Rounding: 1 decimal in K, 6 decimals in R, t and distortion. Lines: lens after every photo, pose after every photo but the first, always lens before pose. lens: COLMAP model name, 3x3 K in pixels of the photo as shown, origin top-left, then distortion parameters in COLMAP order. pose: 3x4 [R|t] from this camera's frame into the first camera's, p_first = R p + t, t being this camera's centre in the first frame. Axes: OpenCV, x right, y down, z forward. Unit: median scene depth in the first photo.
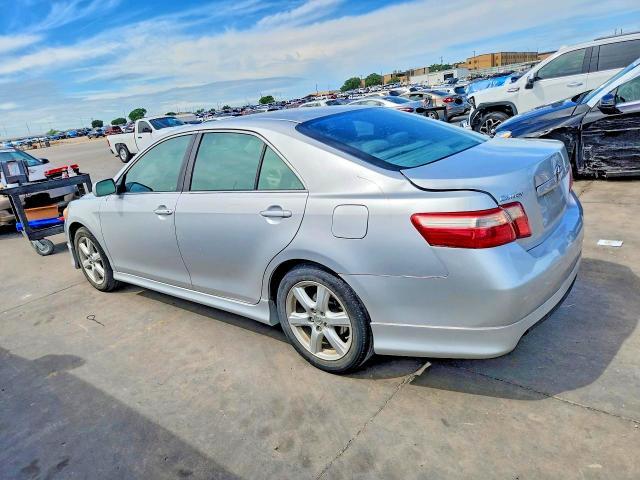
lens RADIAL K [[479.4, 0, 320.2], [0, 479.4, 239.6], [0, 0, 1]] dist [0.036721, -0.015698]
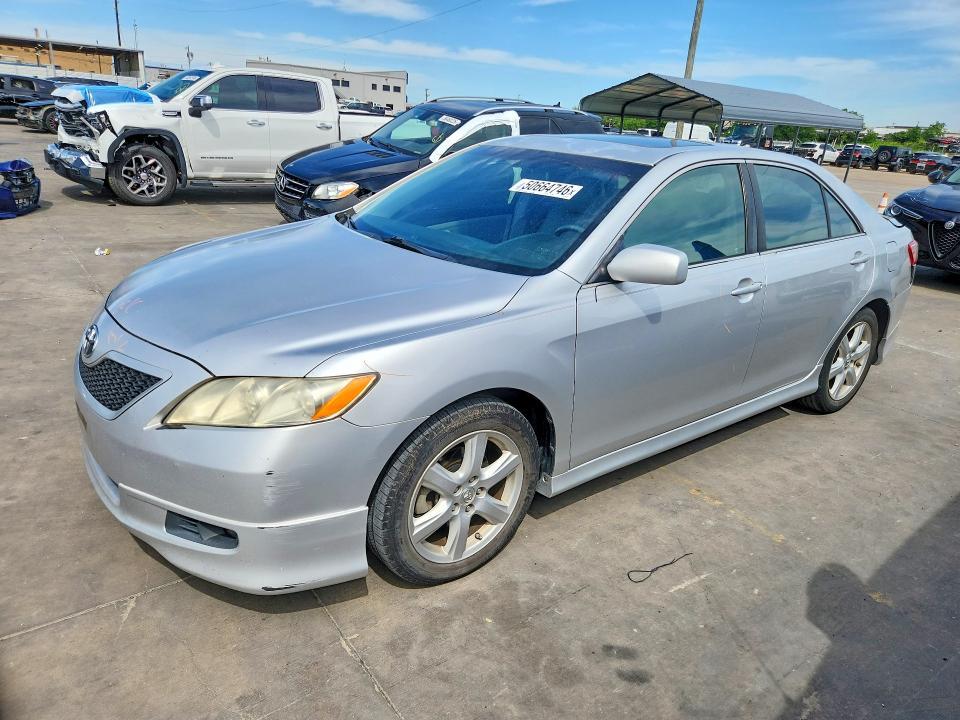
lens RADIAL K [[719.1, 0, 480.1], [0, 719.1, 361.8], [0, 0, 1]] dist [0.036721, -0.015698]
pose [[0.119790, -0.181037, 0.976154, -0.727273], [0.175140, 0.971667, 0.158712, -0.097716], [-0.977229, 0.151952, 0.148102, 0.688609]]
